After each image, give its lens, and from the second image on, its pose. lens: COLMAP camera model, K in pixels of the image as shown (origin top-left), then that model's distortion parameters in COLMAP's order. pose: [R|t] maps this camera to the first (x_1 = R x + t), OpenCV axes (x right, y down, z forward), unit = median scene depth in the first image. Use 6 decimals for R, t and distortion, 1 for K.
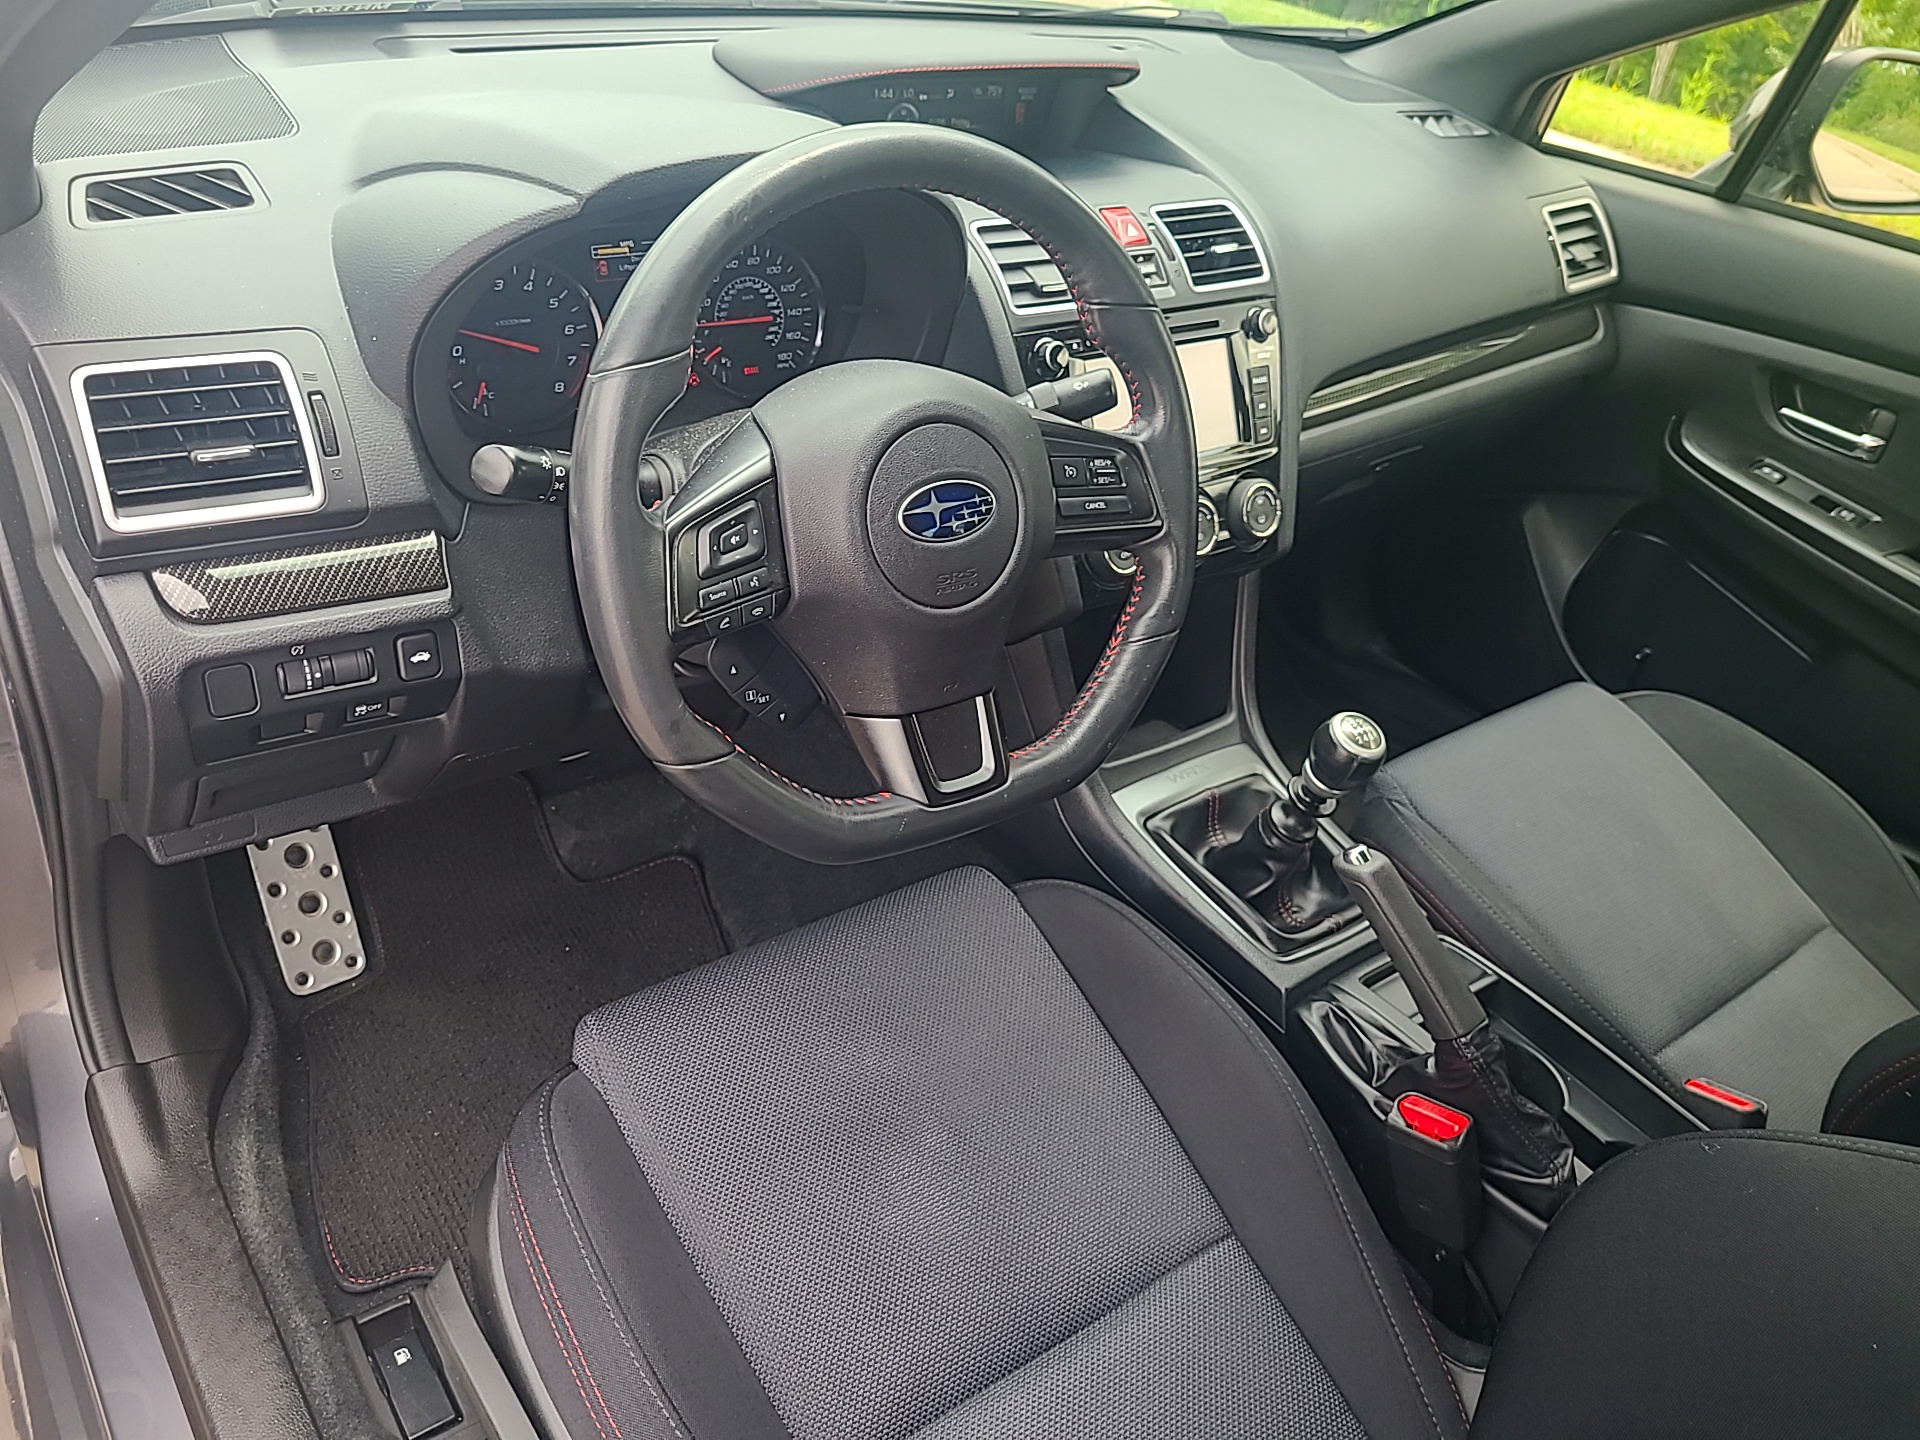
lens RADIAL K [[1484.5, 0, 960.0], [0, 1484.5, 720.0], [0, 0, 1]] dist [0.010454, 0.003914]
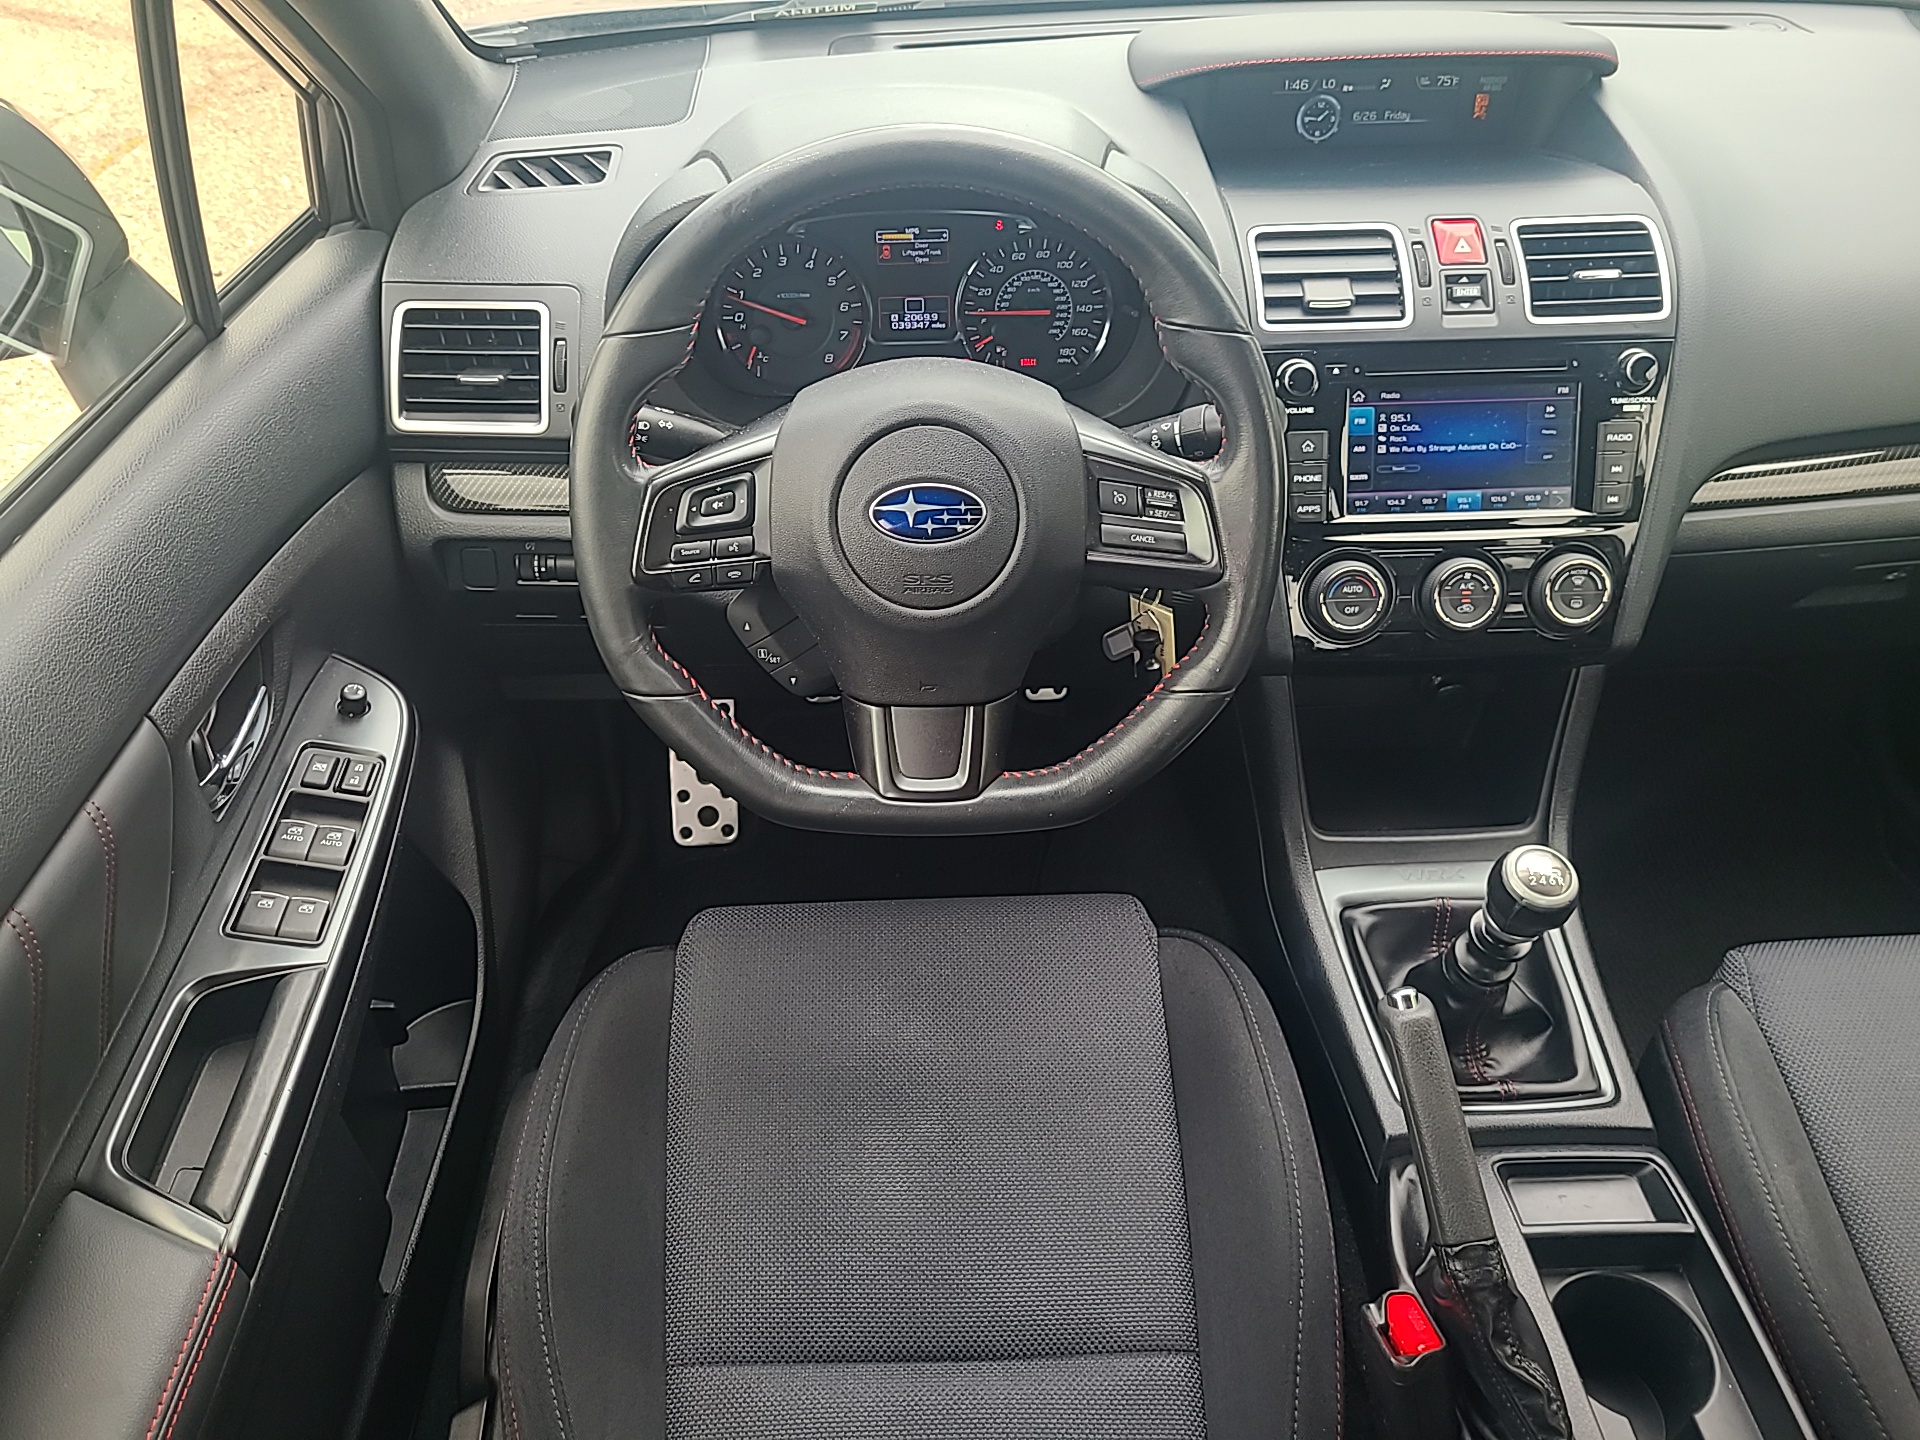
lens RADIAL K [[1490.1, 0, 926.6], [0, 1490.1, 751.1], [0, 0, 1]] dist [0.018199, -0.005520]
pose [[0.809876, 0.241076, -0.534773, 0.425654], [-0.225409, 0.969552, 0.095708, -0.060294], [0.541564, 0.043031, 0.839558, 0.116916]]
